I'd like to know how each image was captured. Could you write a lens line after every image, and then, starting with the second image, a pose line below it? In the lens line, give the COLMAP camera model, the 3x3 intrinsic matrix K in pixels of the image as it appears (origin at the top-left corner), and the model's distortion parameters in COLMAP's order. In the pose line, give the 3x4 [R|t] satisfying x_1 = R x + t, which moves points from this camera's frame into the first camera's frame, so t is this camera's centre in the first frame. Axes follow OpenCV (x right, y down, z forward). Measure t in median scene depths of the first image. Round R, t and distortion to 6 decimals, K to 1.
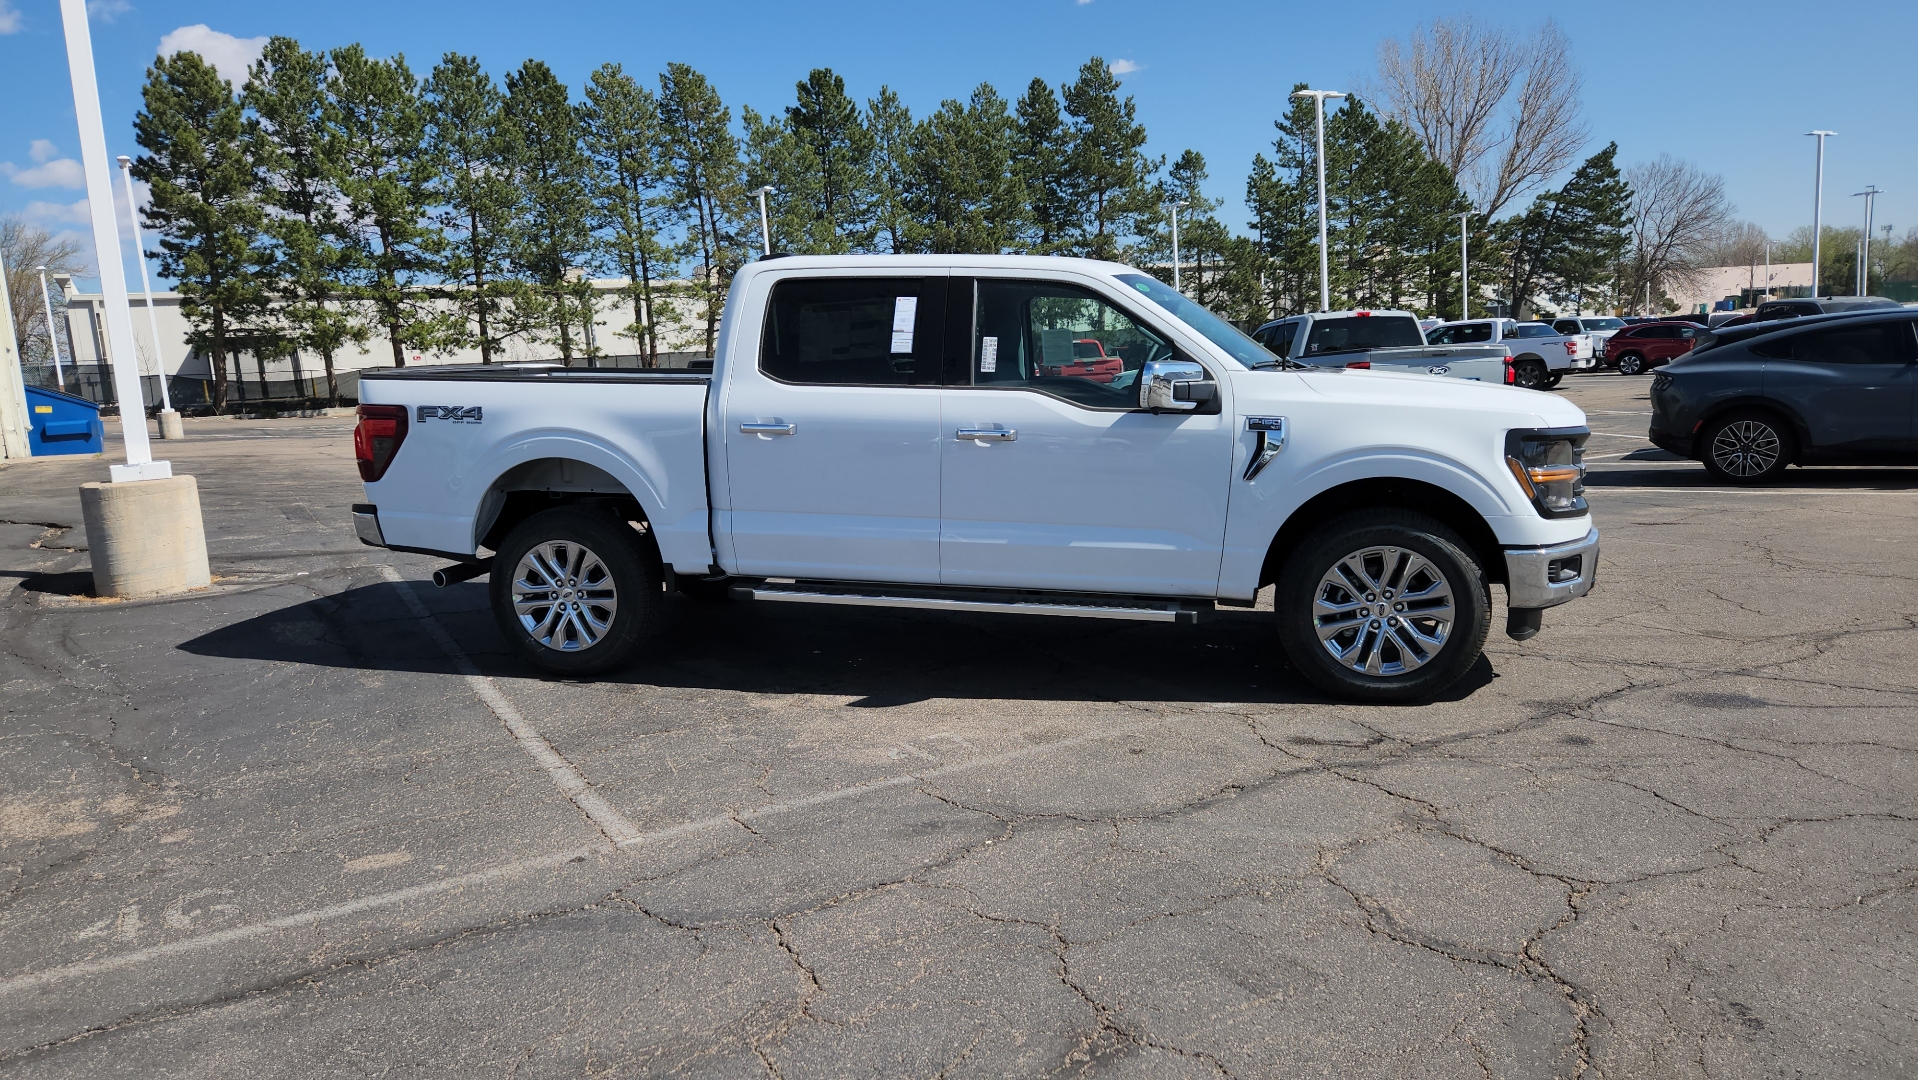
lens RADIAL K [[1313.0, 0, 943.8], [0, 1313.0, 540.8], [0, 0, 1]] dist [0.064636, -0.062041]
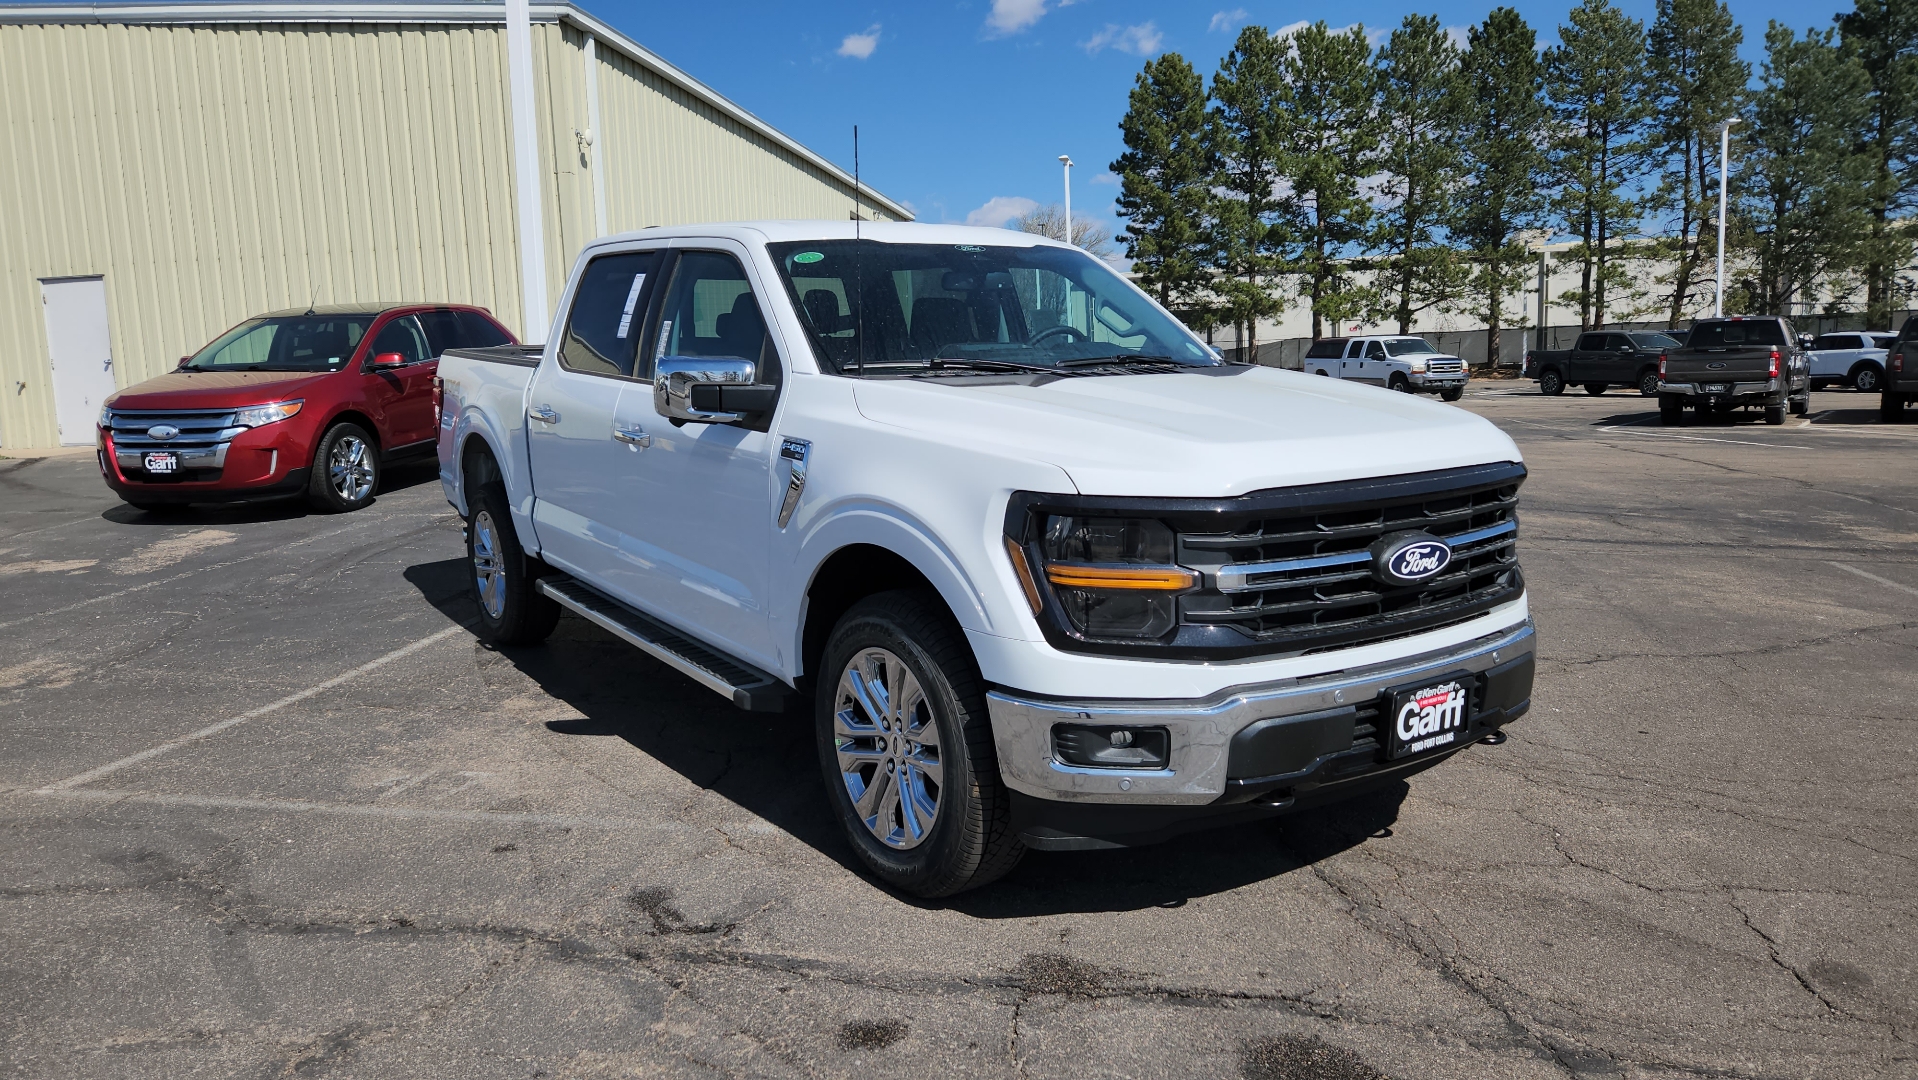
lens RADIAL K [[1313.0, 0, 943.8], [0, 1313.0, 540.8], [0, 0, 1]] dist [0.064636, -0.062041]
pose [[0.723420, 0.117547, -0.680328, 0.092276], [-0.101880, 0.992787, 0.063201, -0.010924], [0.682850, 0.023591, 0.730177, 0.063650]]
